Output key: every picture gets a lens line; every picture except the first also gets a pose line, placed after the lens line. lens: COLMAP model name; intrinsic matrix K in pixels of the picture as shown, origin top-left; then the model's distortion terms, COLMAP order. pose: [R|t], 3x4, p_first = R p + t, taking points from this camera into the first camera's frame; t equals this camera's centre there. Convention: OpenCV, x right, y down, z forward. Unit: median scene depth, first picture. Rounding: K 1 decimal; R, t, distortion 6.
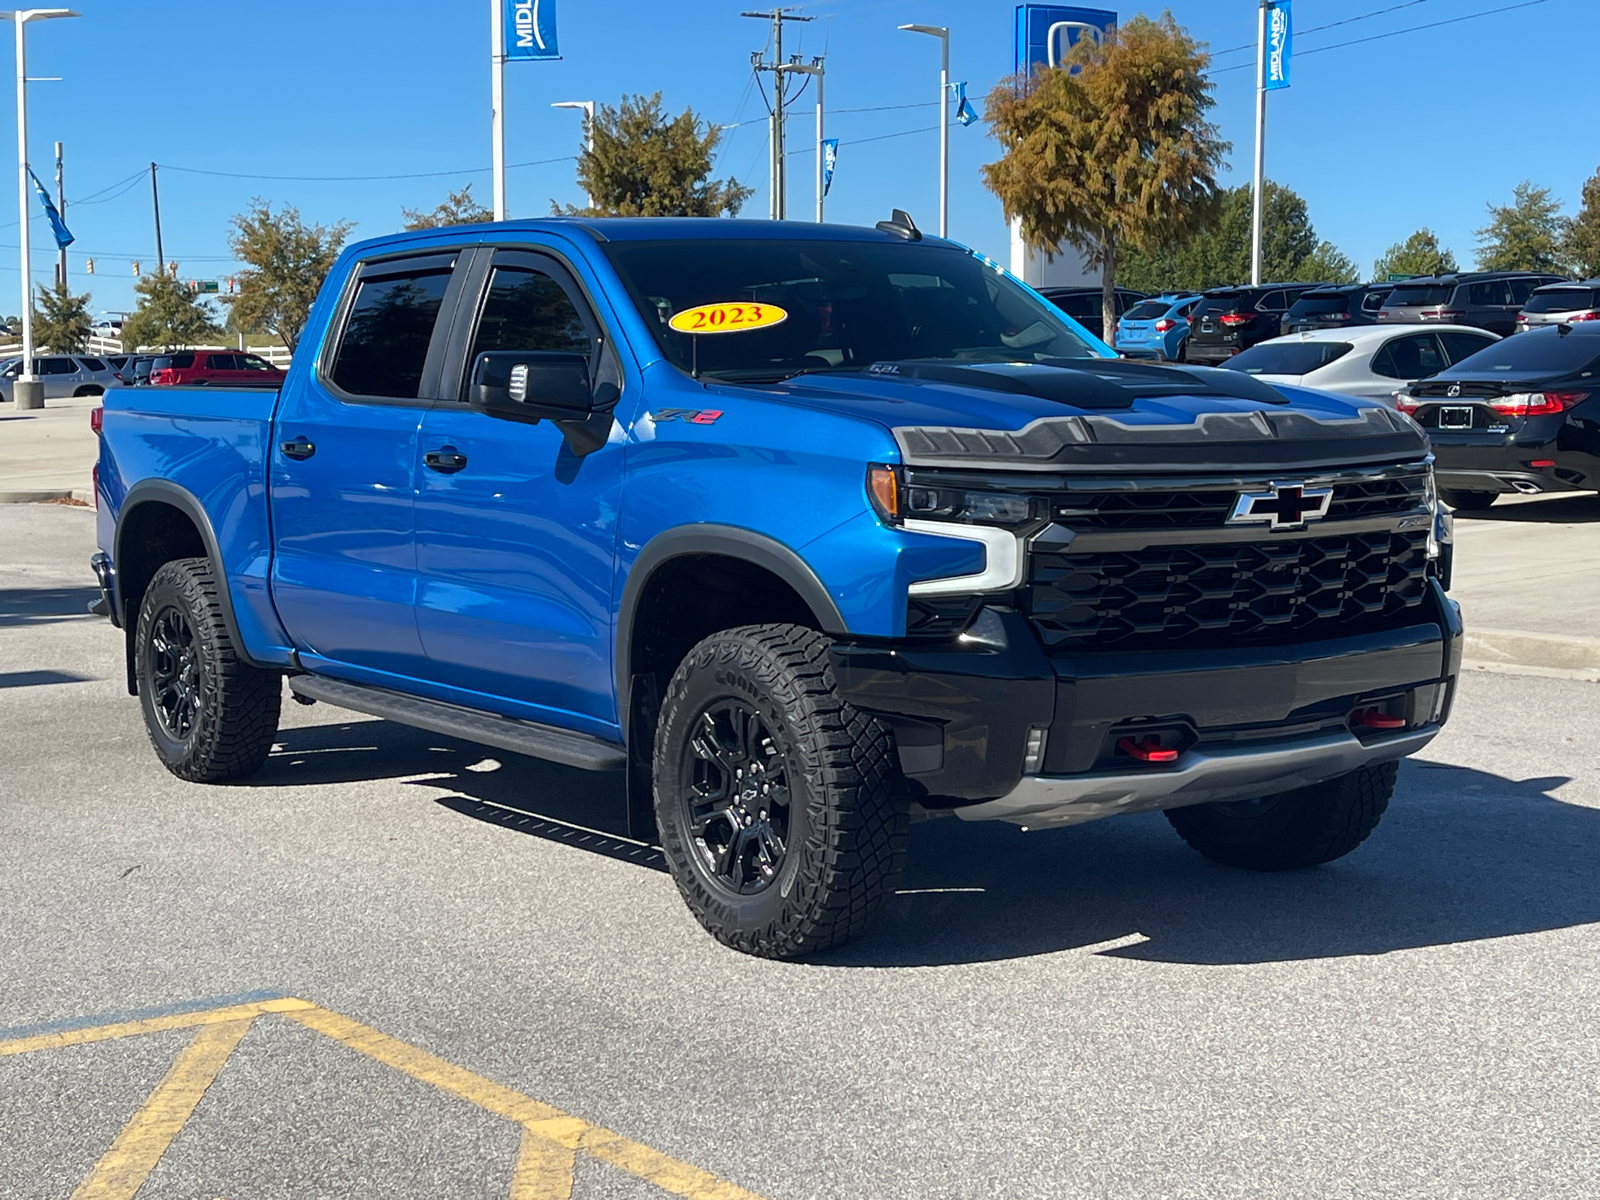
lens RADIAL K [[2438.3, 0, 778.2], [0, 2438.3, 557.3], [0, 0, 1]] dist [0.195567, -0.773263]
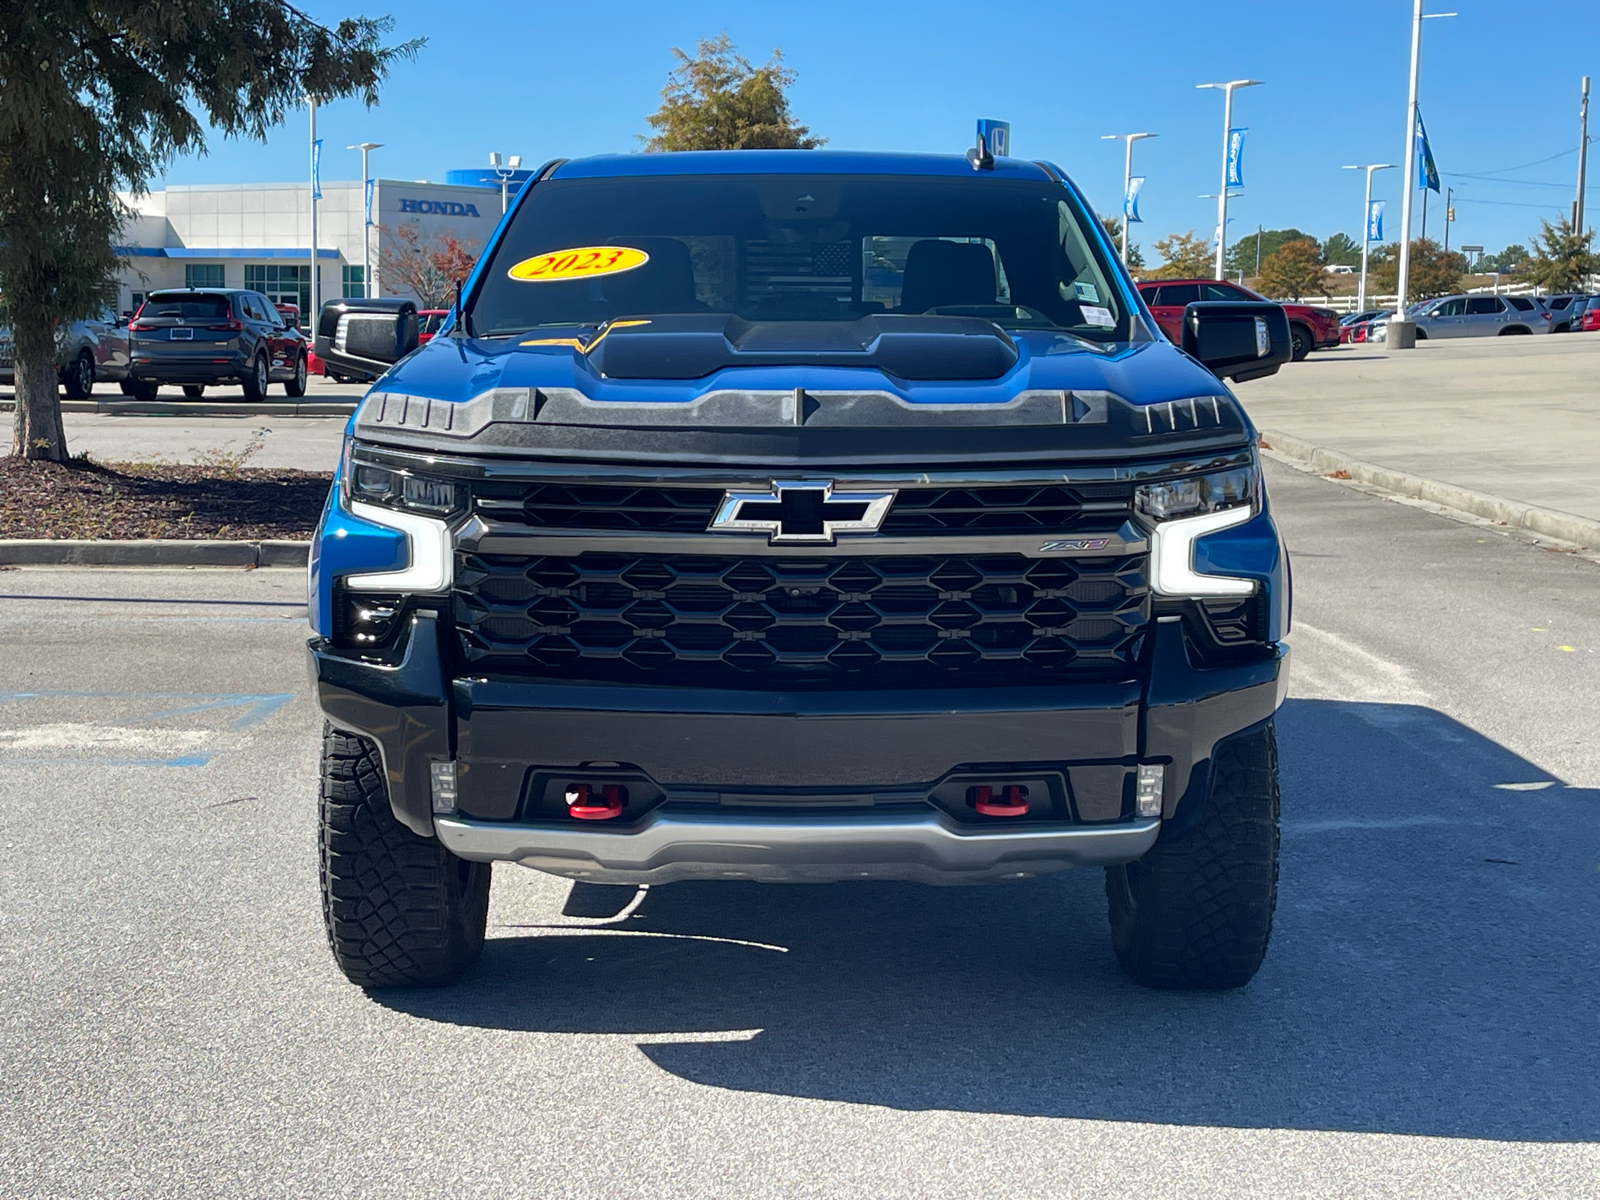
lens RADIAL K [[2438.3, 0, 778.2], [0, 2438.3, 557.3], [0, 0, 1]] dist [0.195567, -0.773263]
pose [[0.819815, 0.069948, -0.568341, 0.628237], [-0.055911, 0.997547, 0.042123, -0.038162], [0.569893, -0.002757, 0.821714, 0.357011]]
